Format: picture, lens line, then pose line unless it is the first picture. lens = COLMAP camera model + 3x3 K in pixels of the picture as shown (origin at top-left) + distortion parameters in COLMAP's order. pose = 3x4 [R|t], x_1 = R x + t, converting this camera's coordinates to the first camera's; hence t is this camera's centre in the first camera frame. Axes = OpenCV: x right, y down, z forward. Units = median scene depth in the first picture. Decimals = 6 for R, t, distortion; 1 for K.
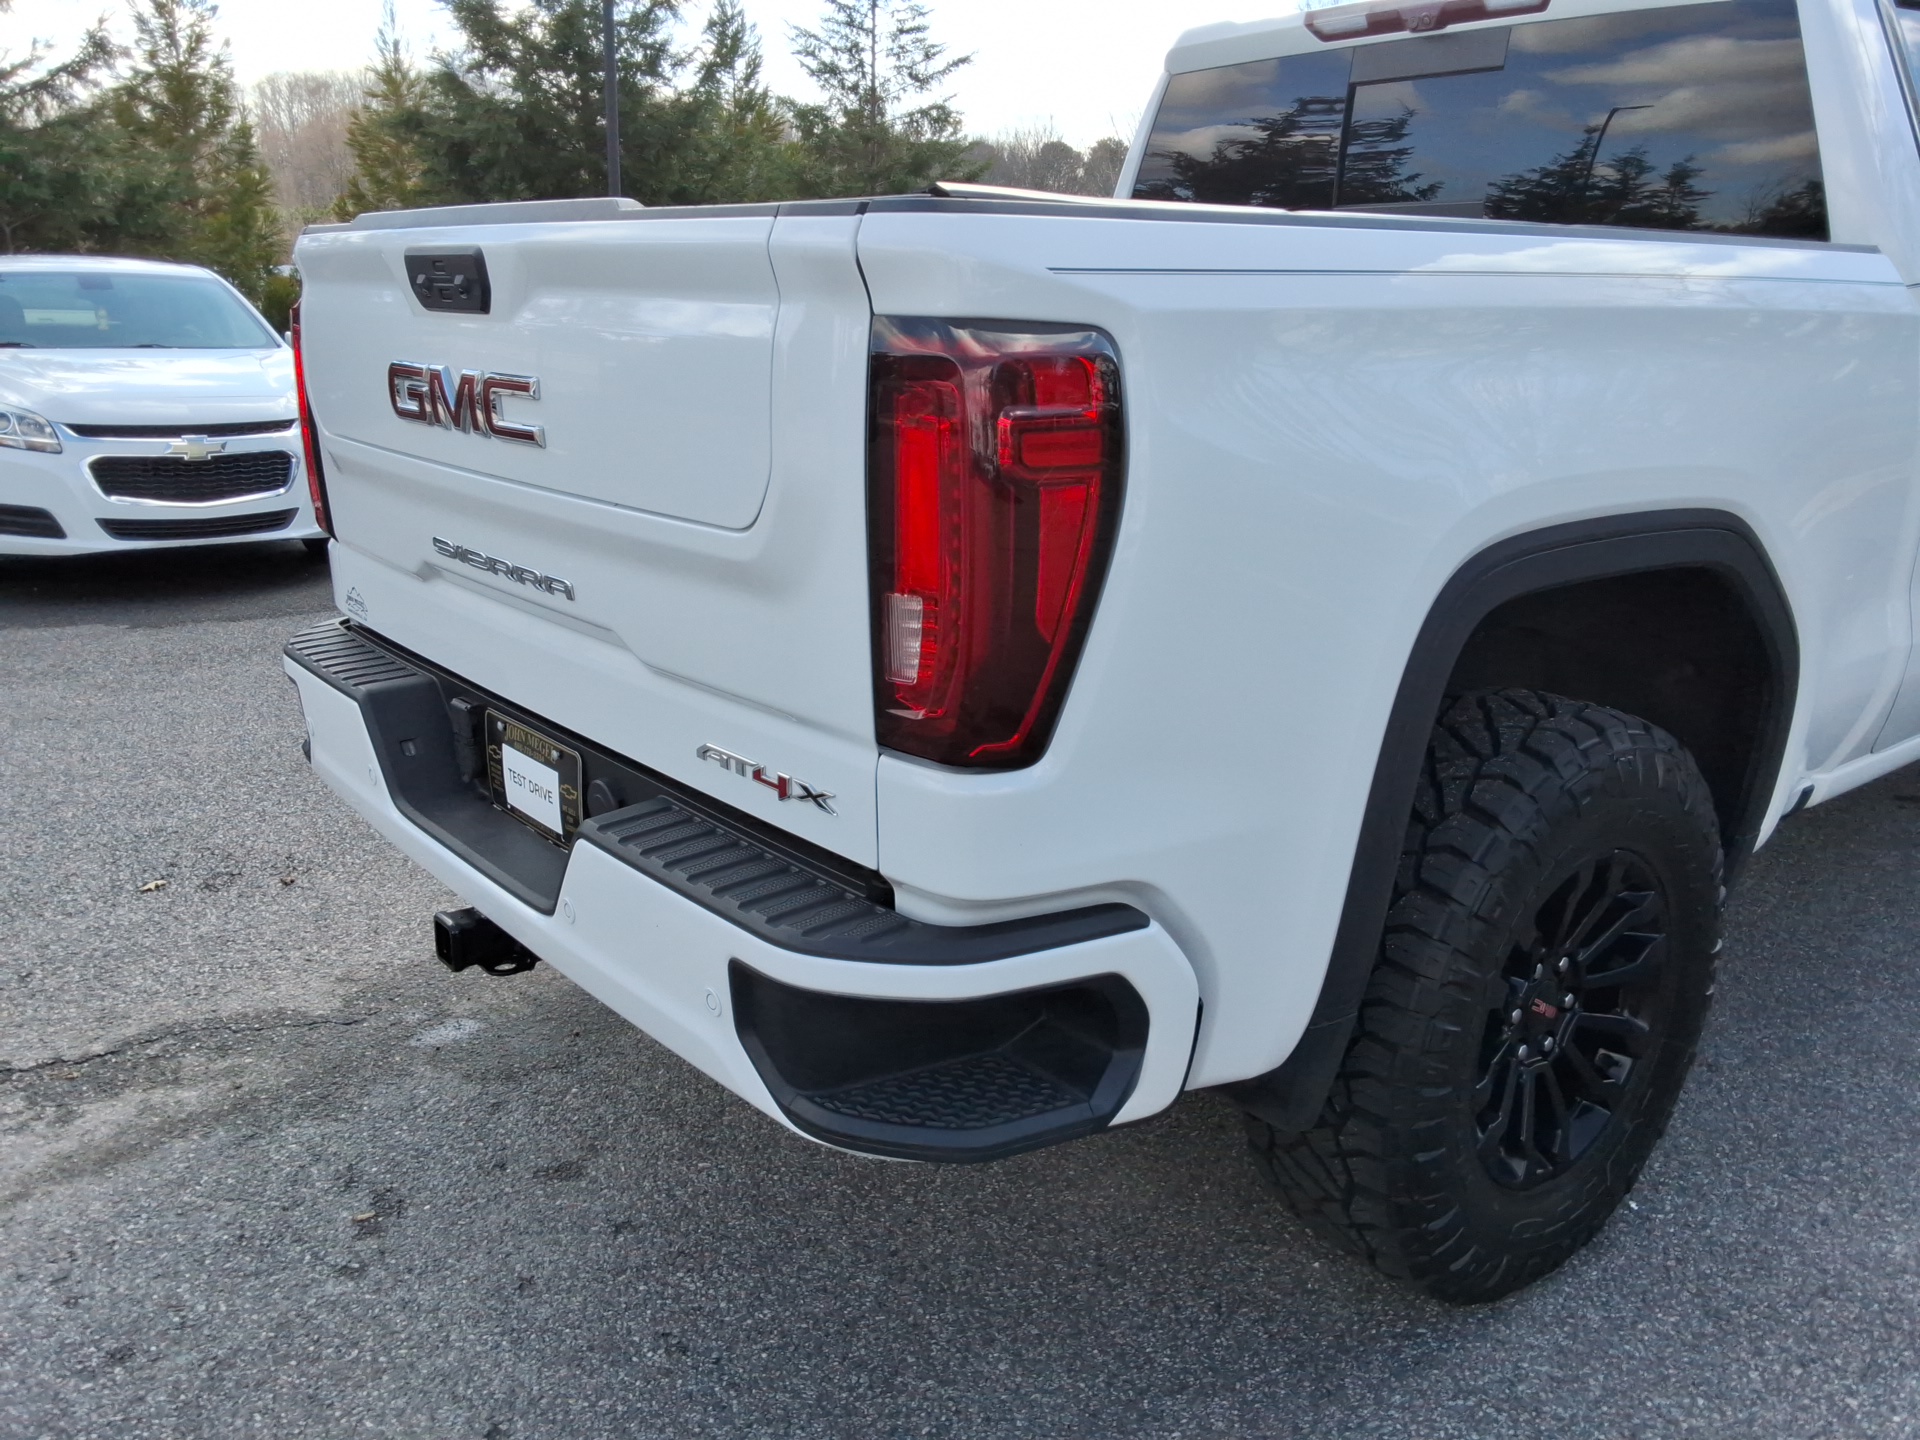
lens RADIAL K [[1538.1, 0, 982.1], [0, 1538.1, 690.0], [0, 0, 1]] dist [0.120585, -0.200076]
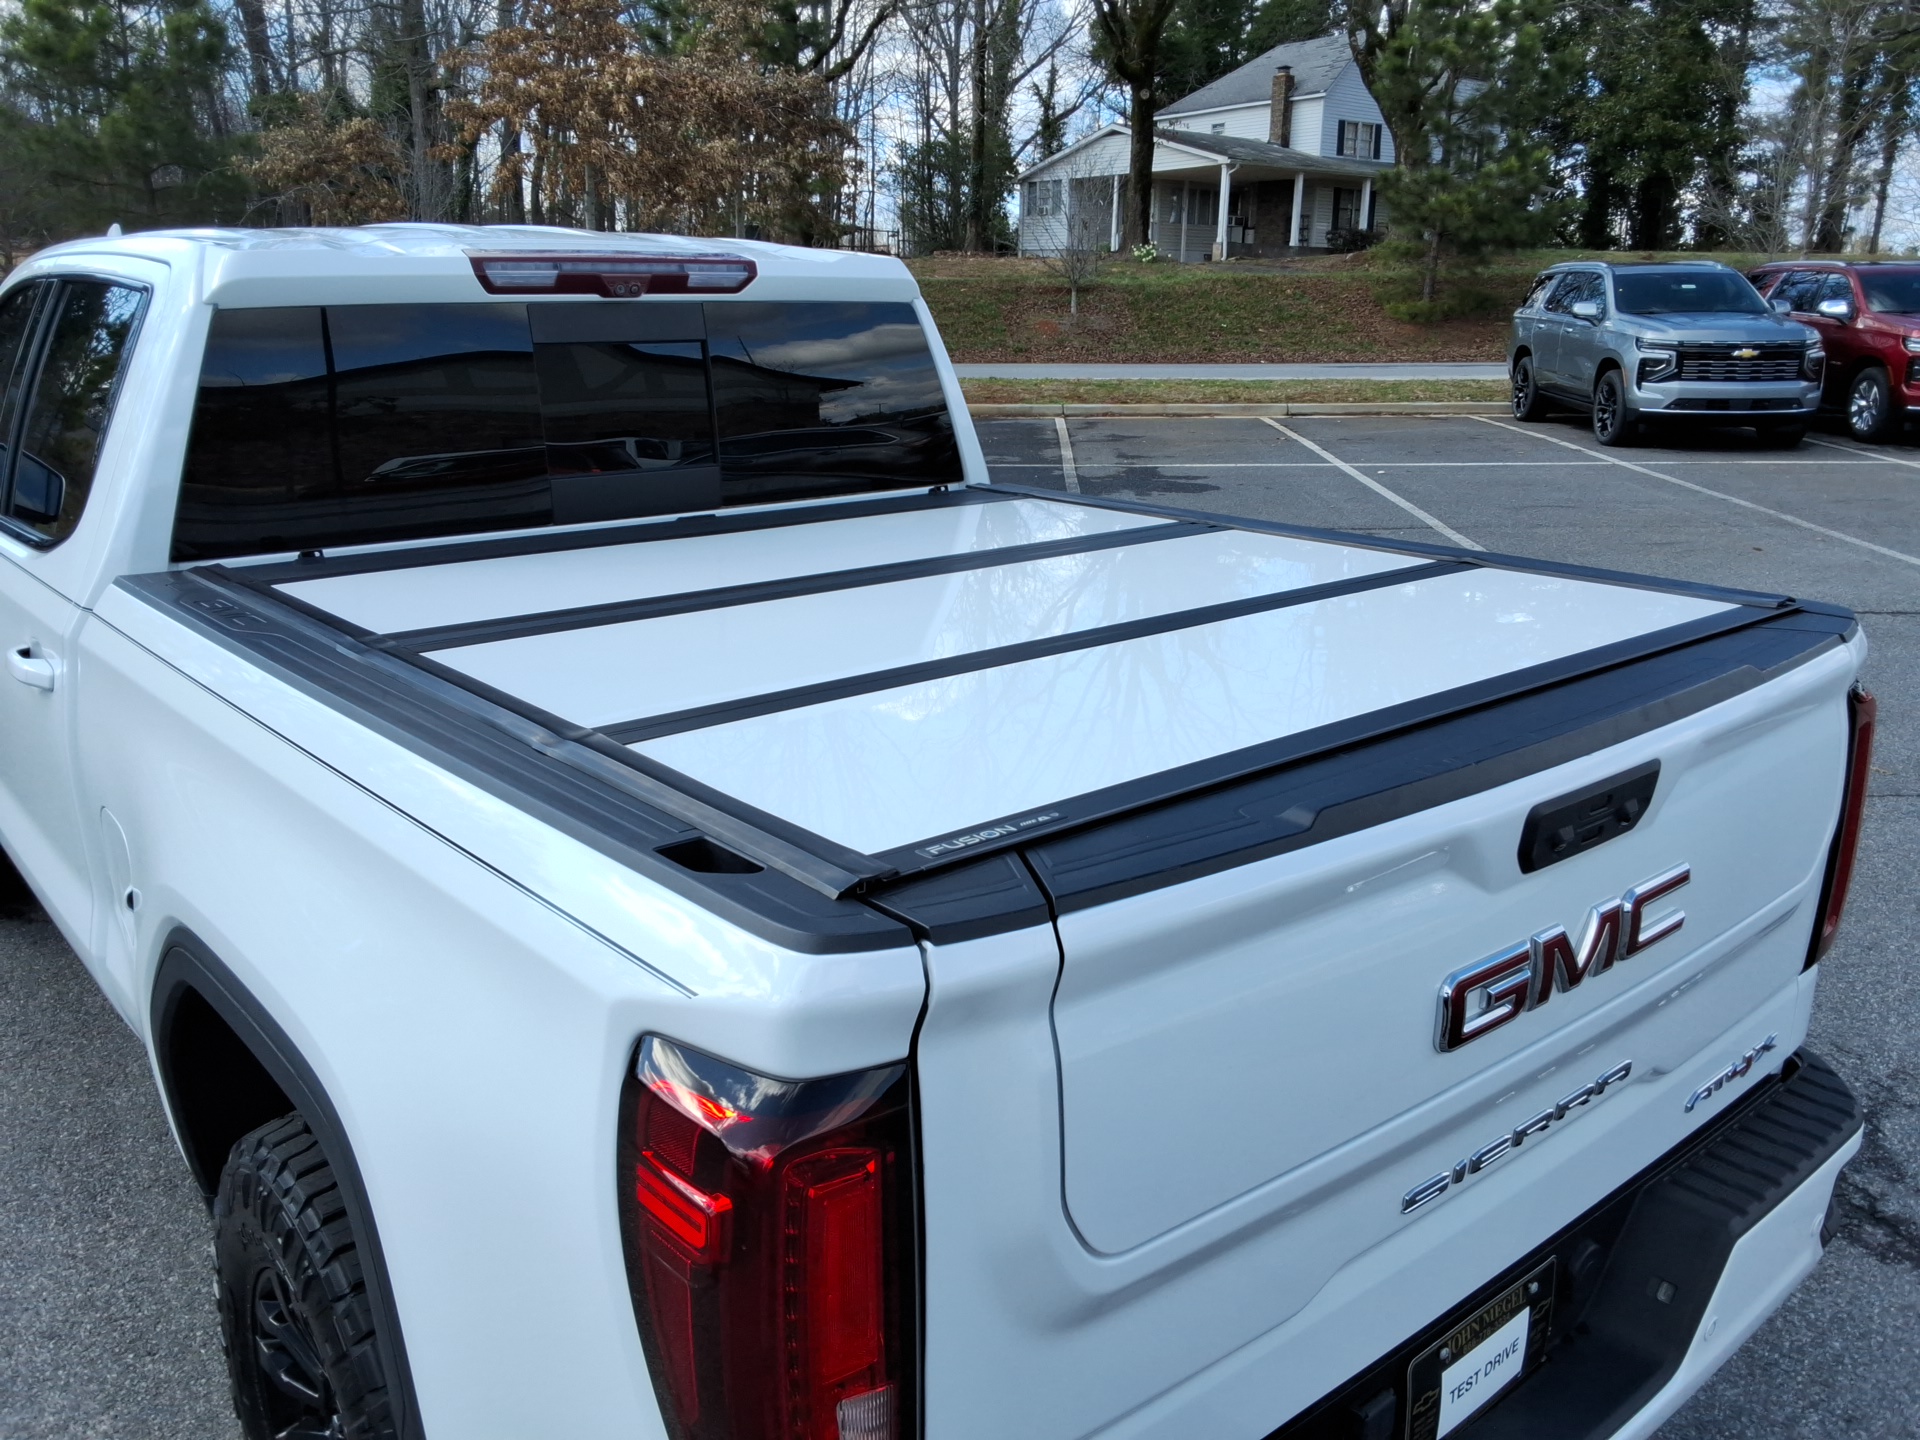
lens RADIAL K [[1528.4, 0, 975.7], [0, 1528.4, 699.7], [0, 0, 1]] dist [0.103635, -0.154302]
pose [[-0.005010, -0.274745, 0.961504, -0.981589], [0.254488, 0.929508, 0.266928, -0.551602], [-0.967063, 0.246029, 0.065263, 1.123170]]
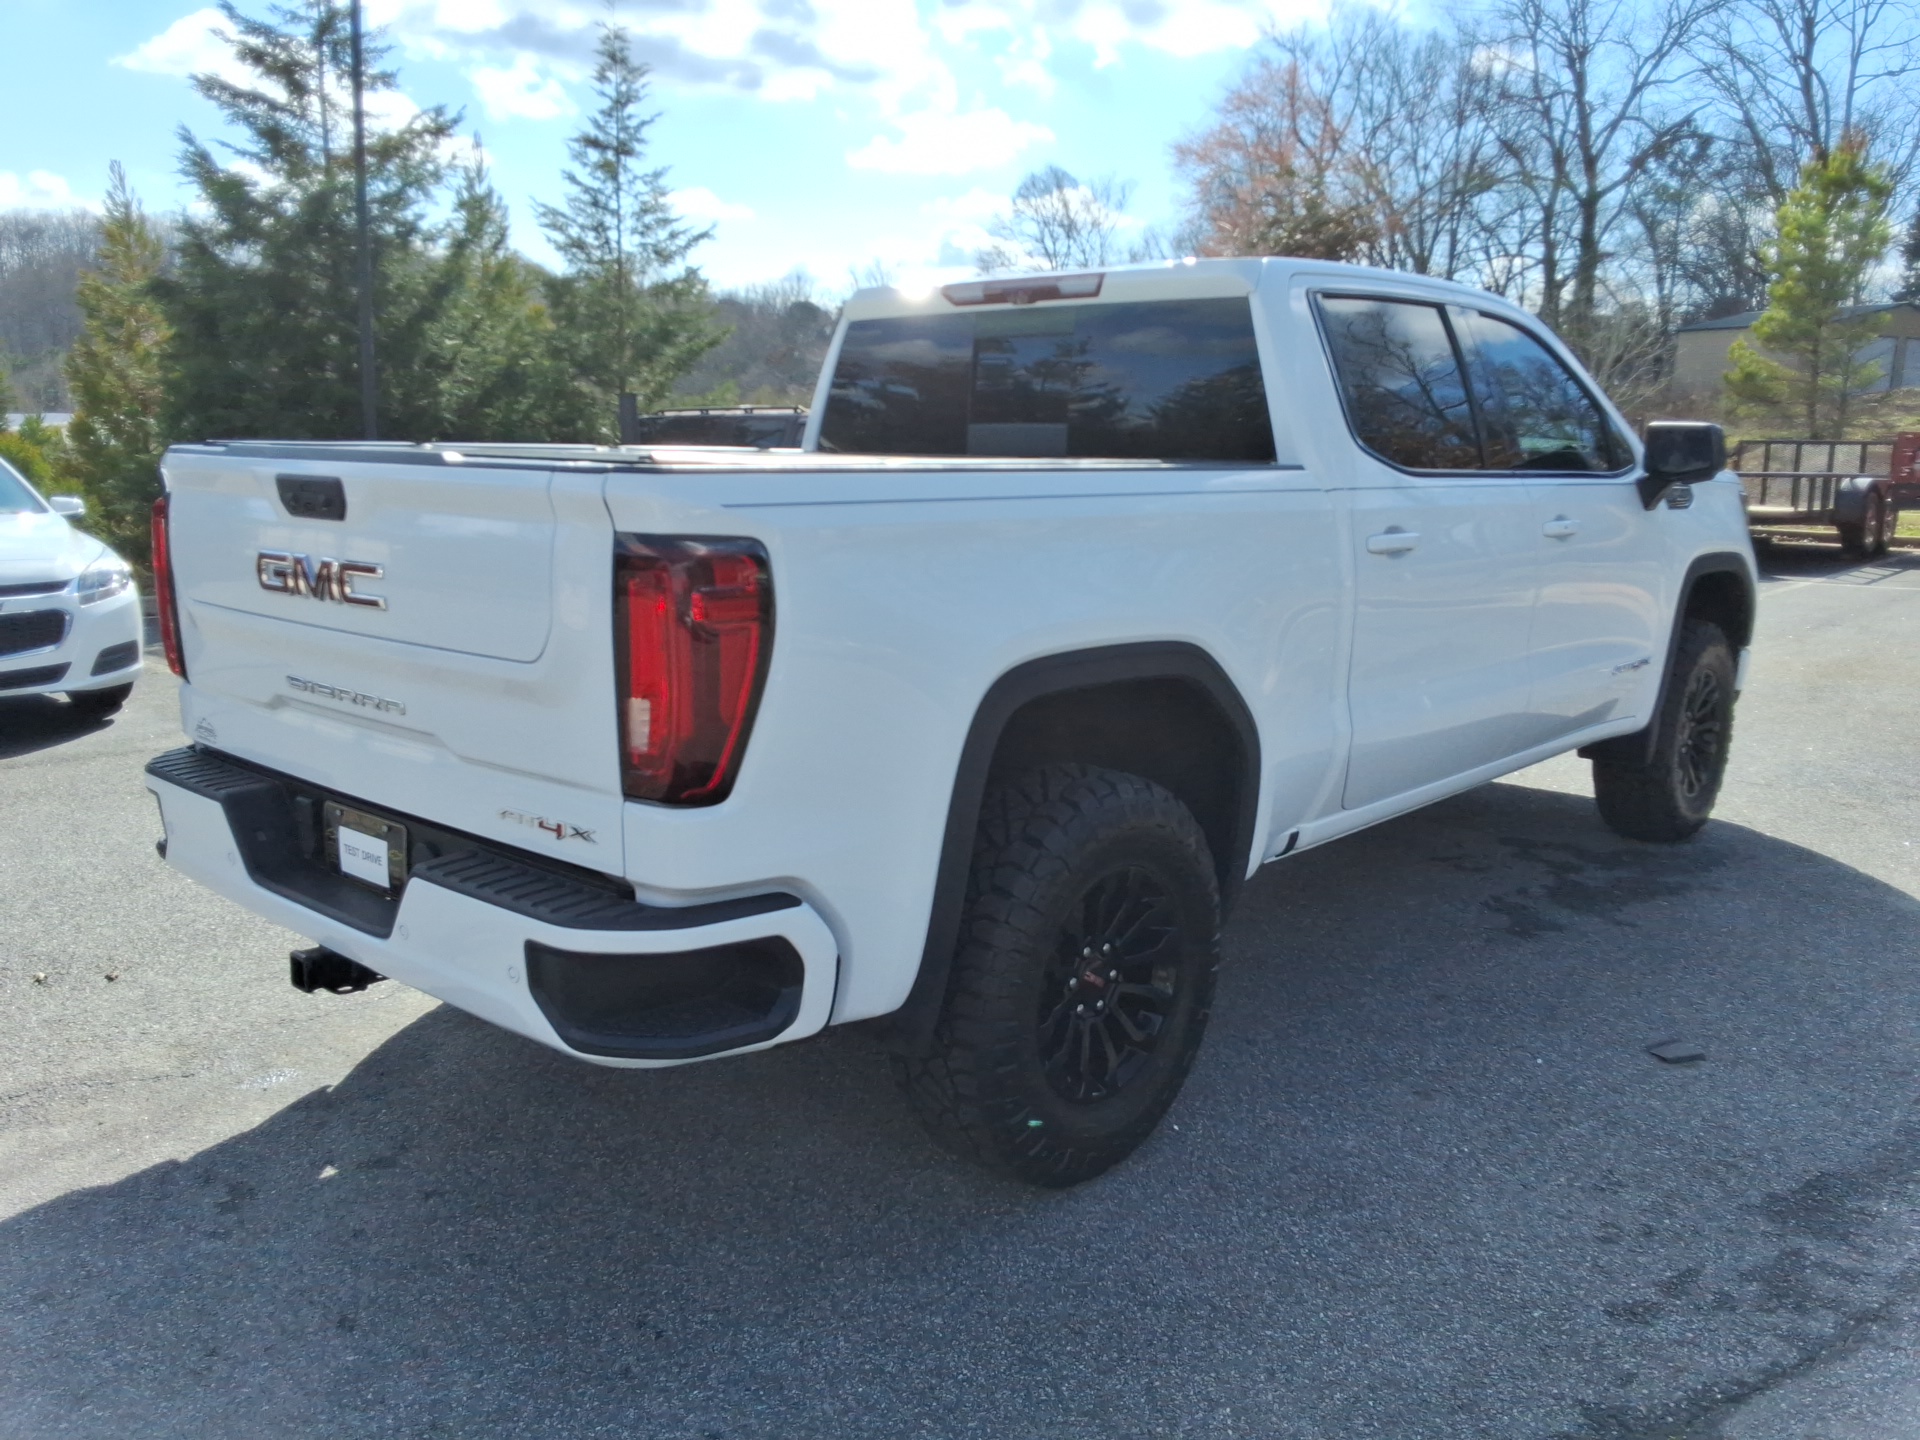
lens RADIAL K [[1527.4, 0, 975.3], [0, 1527.4, 695.8], [0, 0, 1]] dist [0.127556, -0.196637]
pose [[0.988398, -0.022656, 0.150189, 0.039348], [0.035626, 0.995809, -0.084239, 0.057151], [-0.147651, 0.088612, 0.985062, -0.439205]]
